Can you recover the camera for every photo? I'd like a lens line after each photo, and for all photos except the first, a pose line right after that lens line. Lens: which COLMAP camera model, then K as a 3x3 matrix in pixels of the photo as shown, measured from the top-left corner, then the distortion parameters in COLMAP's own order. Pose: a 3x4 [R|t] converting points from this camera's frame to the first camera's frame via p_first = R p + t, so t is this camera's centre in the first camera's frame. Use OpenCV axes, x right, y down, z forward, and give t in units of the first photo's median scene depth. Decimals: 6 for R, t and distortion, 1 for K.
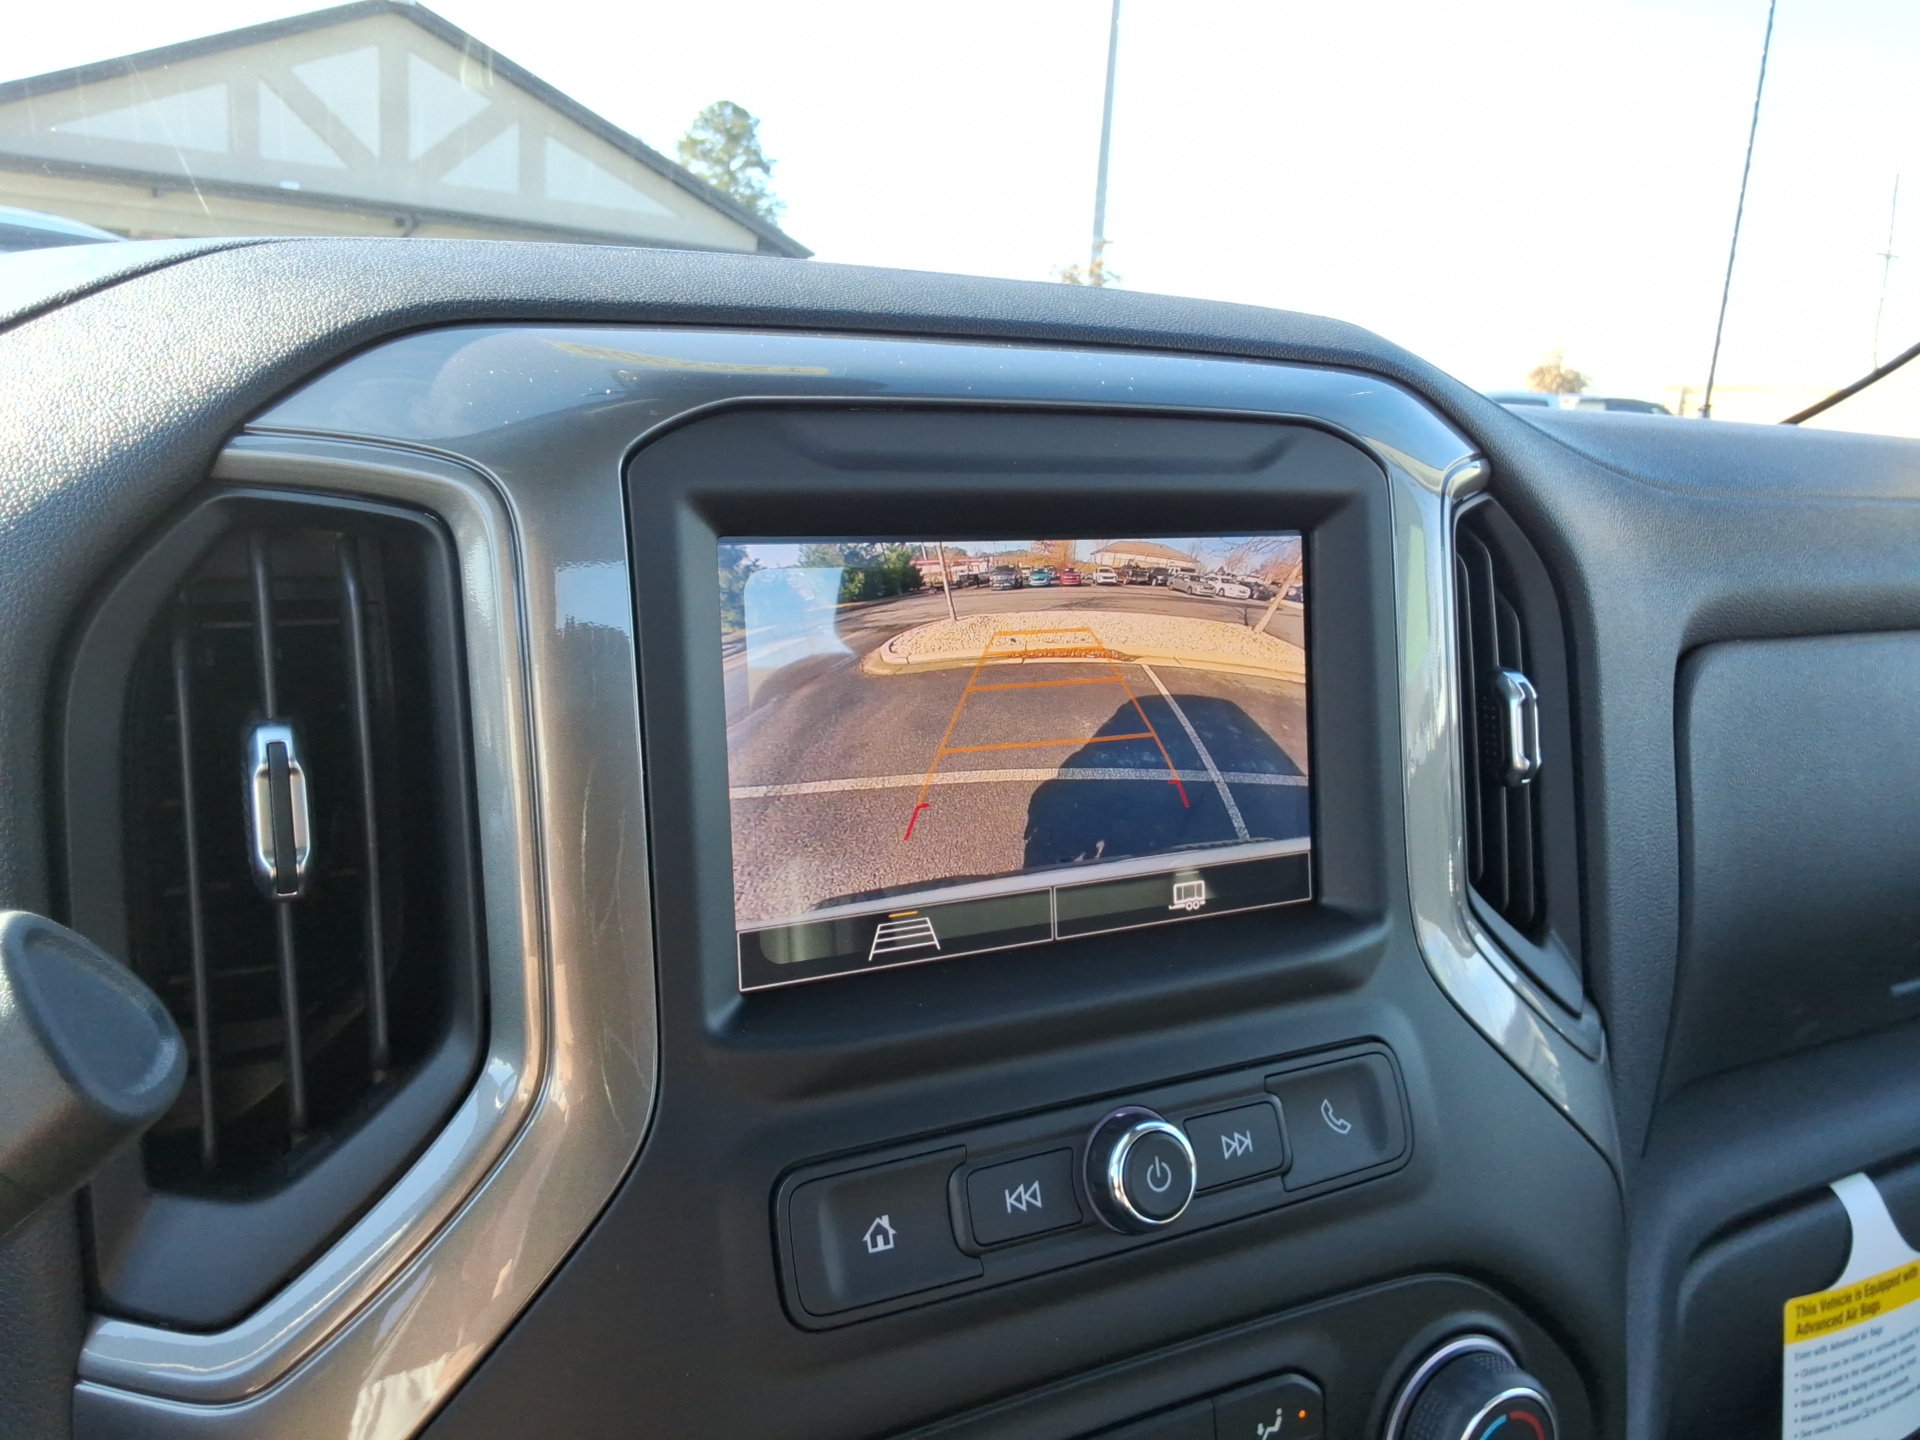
lens RADIAL K [[1540.6, 0, 979.3], [0, 1540.6, 717.3], [0, 0, 1]] dist [0.081319, -0.132120]
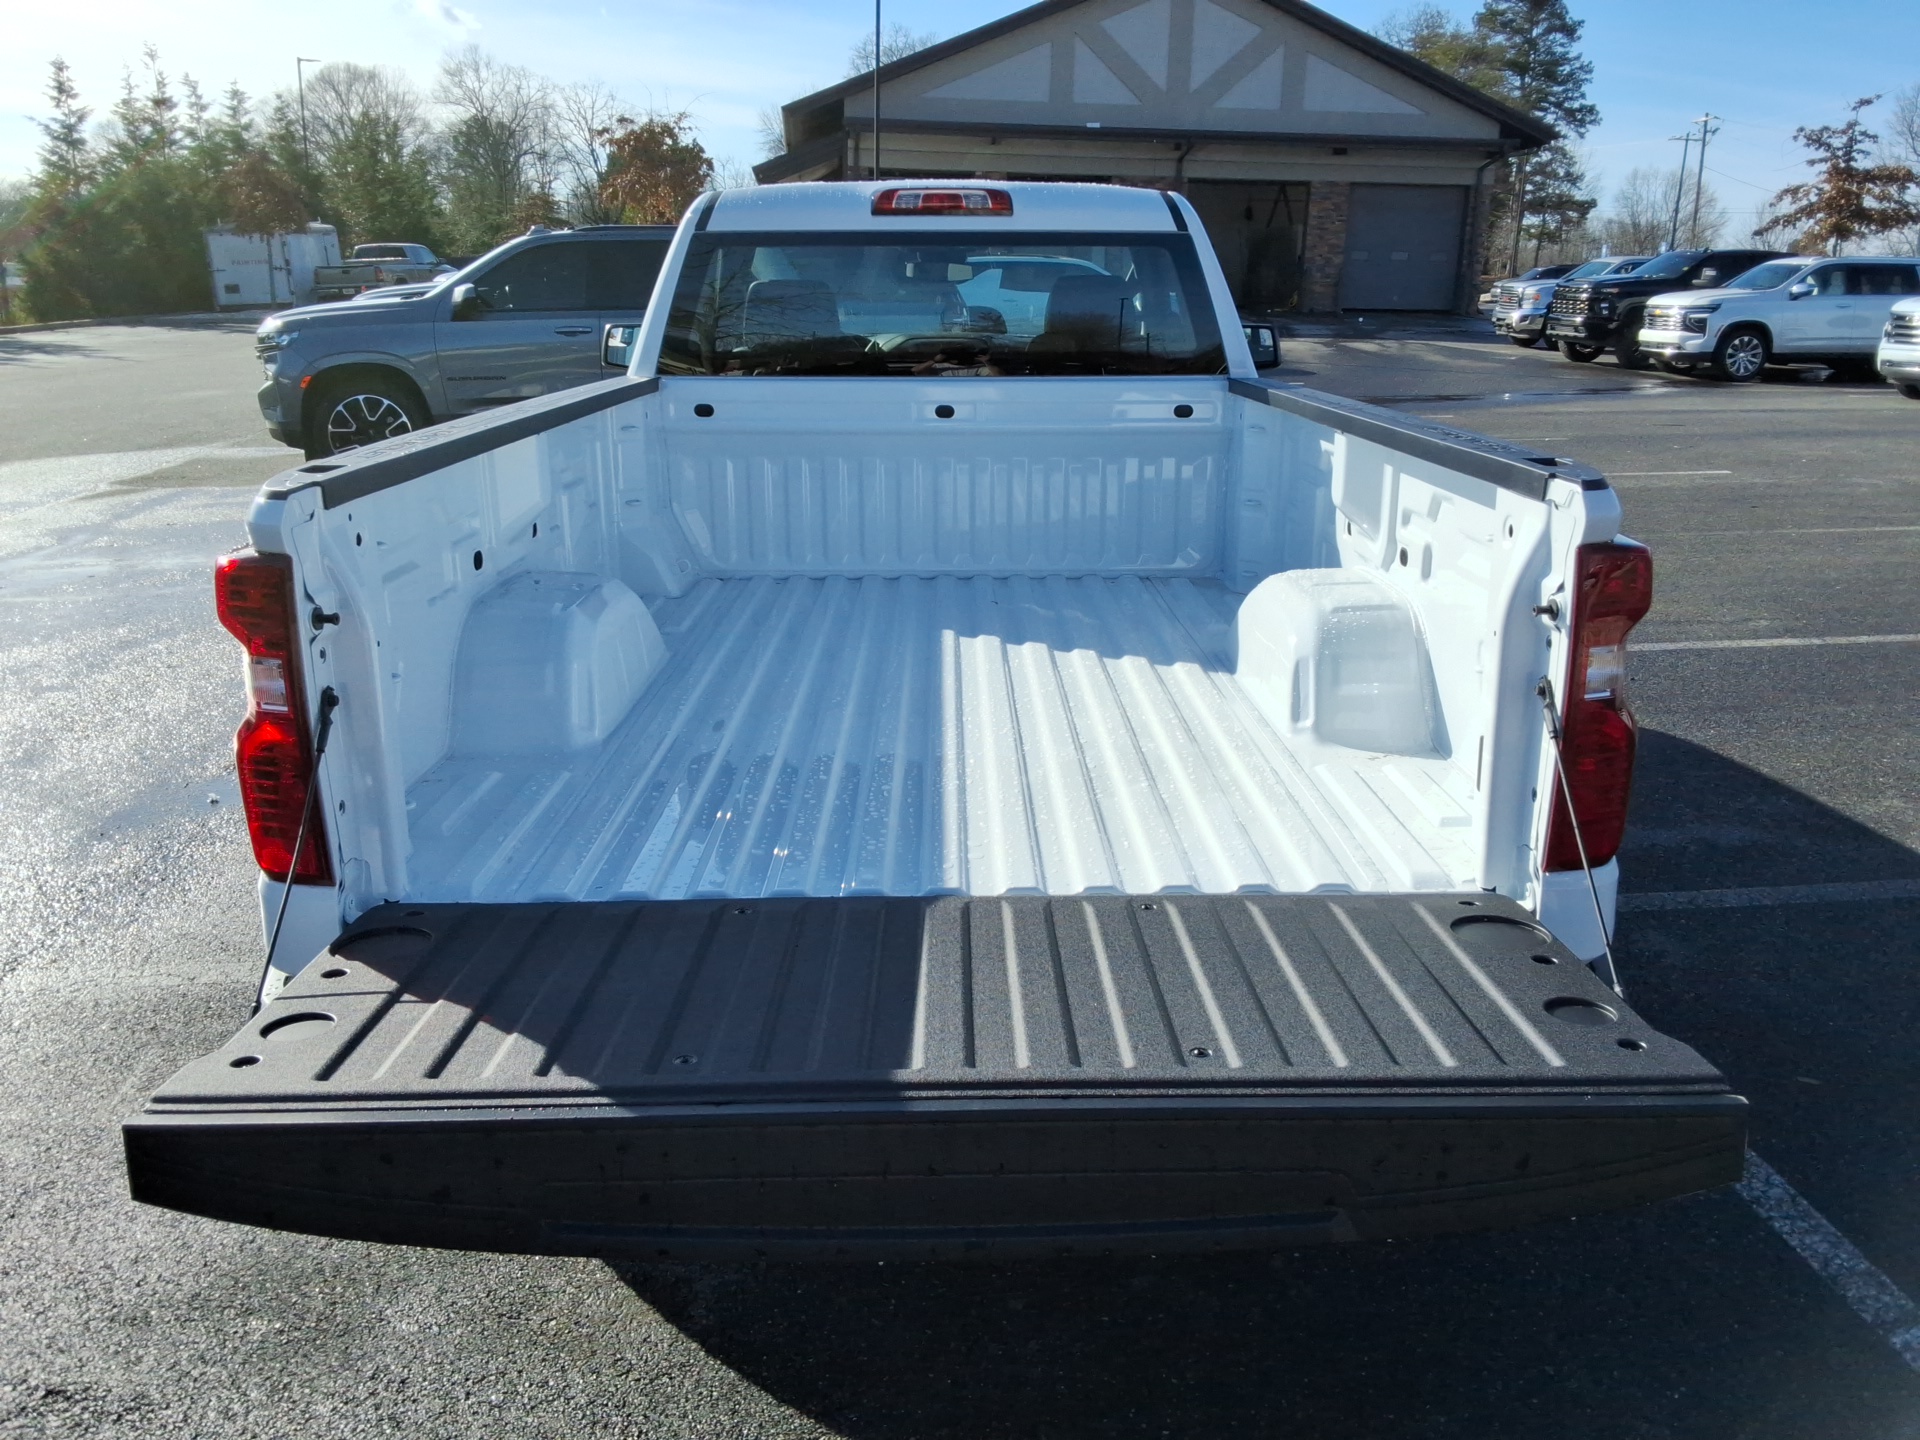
lens RADIAL K [[1540.6, 0, 969.1], [0, 1540.6, 708.4], [0, 0, 1]] dist [0.081319, -0.132120]
pose [[0.879286, 0.087928, -0.468108, 2.566414], [-0.057056, 0.995180, 0.079758, 0.679556], [0.472865, -0.043422, 0.880064, -4.270665]]
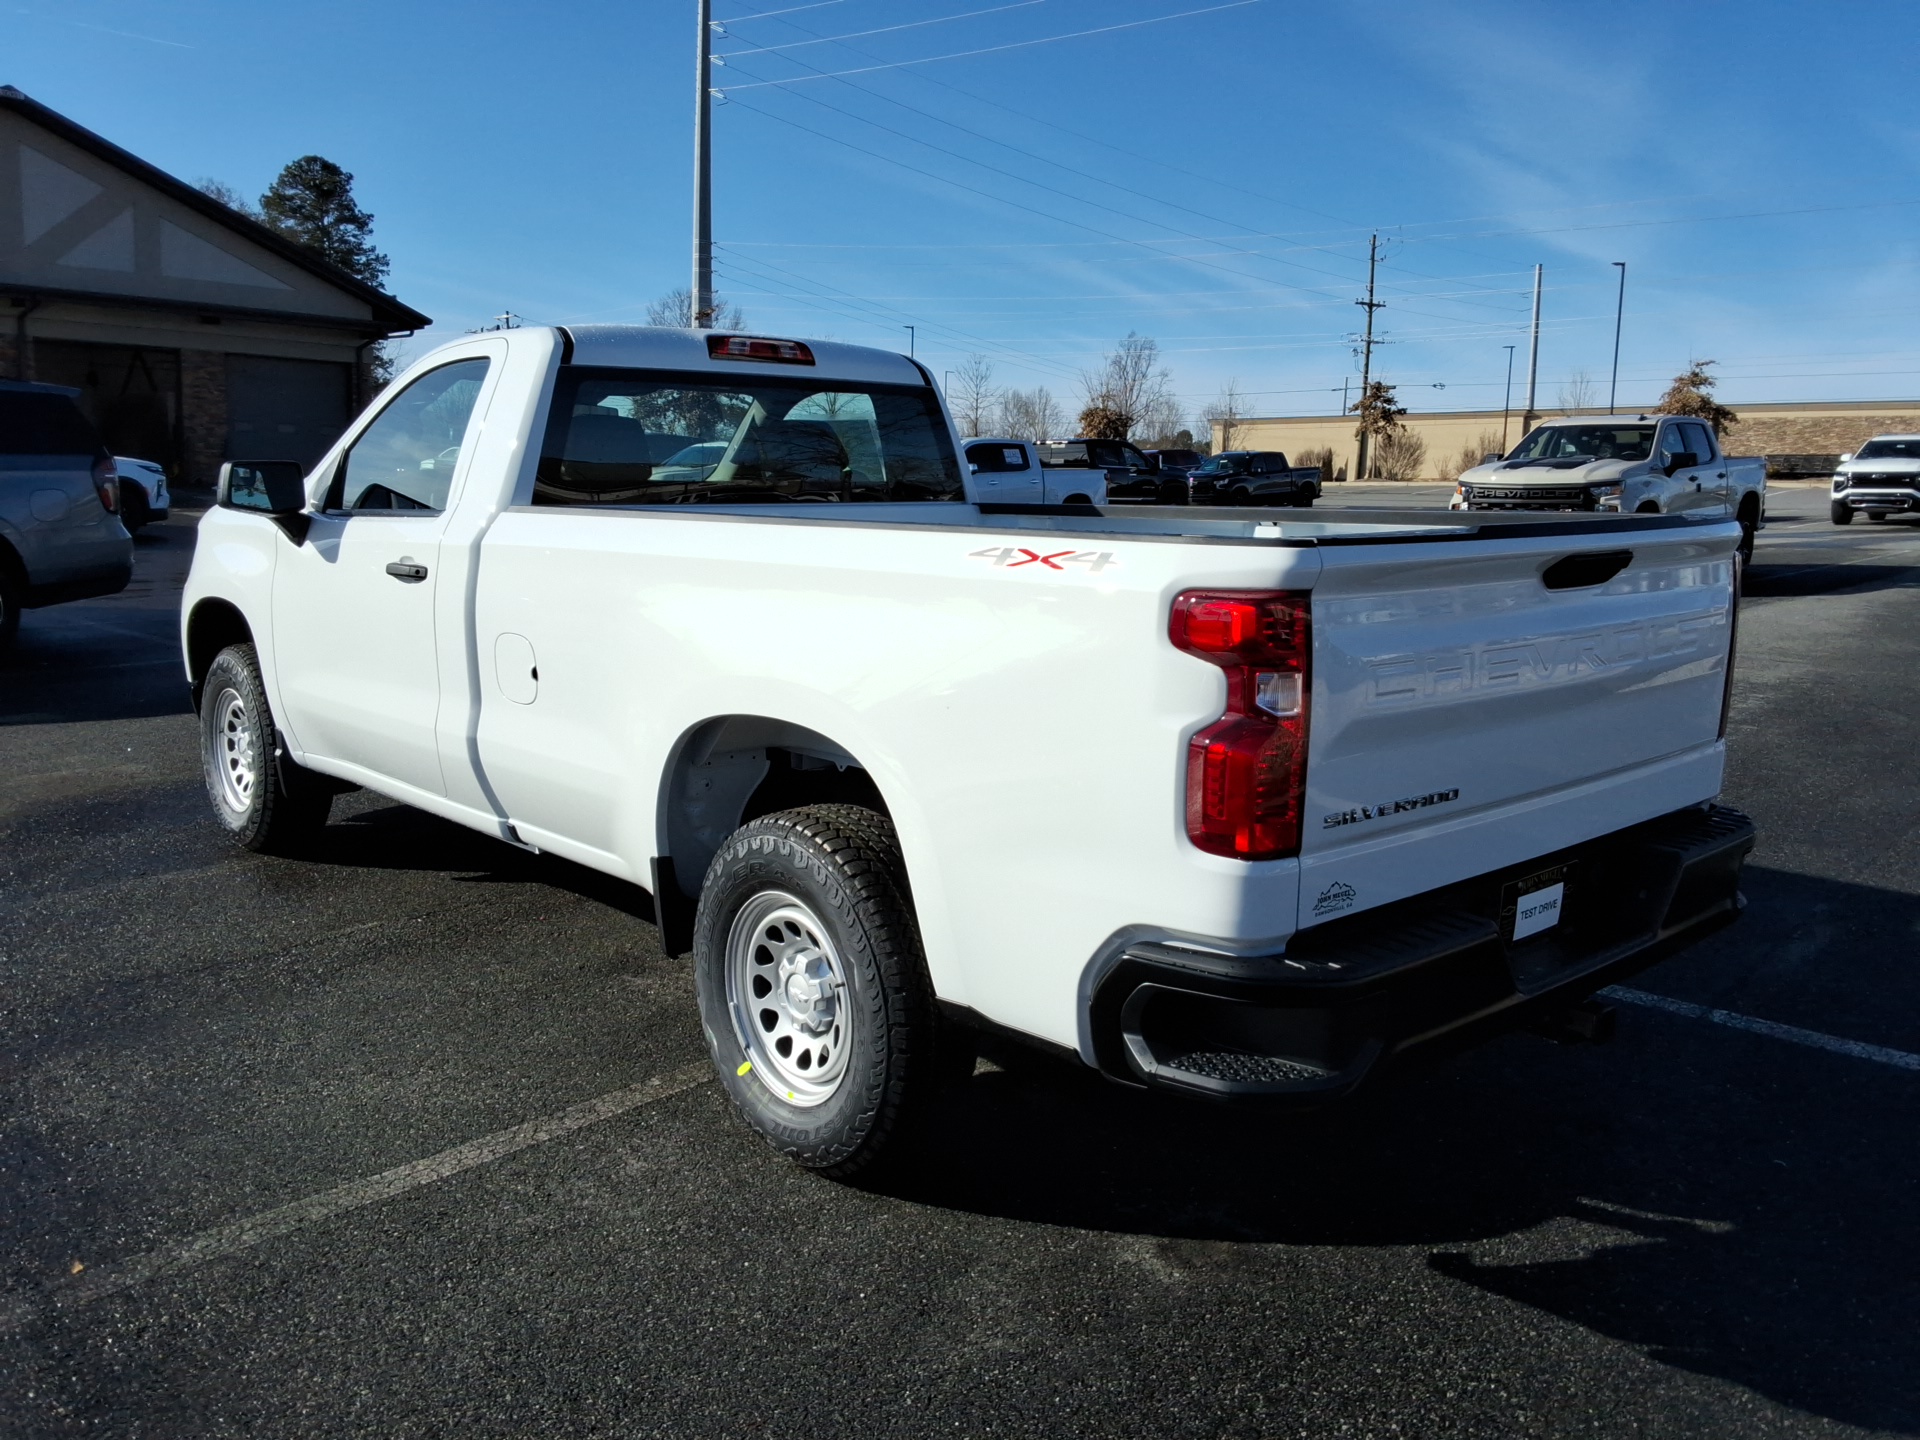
lens RADIAL K [[1540.6, 0, 989.2], [0, 1540.6, 707.5], [0, 0, 1]] dist [0.081319, -0.132120]
pose [[0.970449, -0.063491, 0.232804, 0.043920], [0.071312, 0.997132, -0.025325, 0.886324], [-0.230529, 0.041178, 0.972194, -5.144620]]
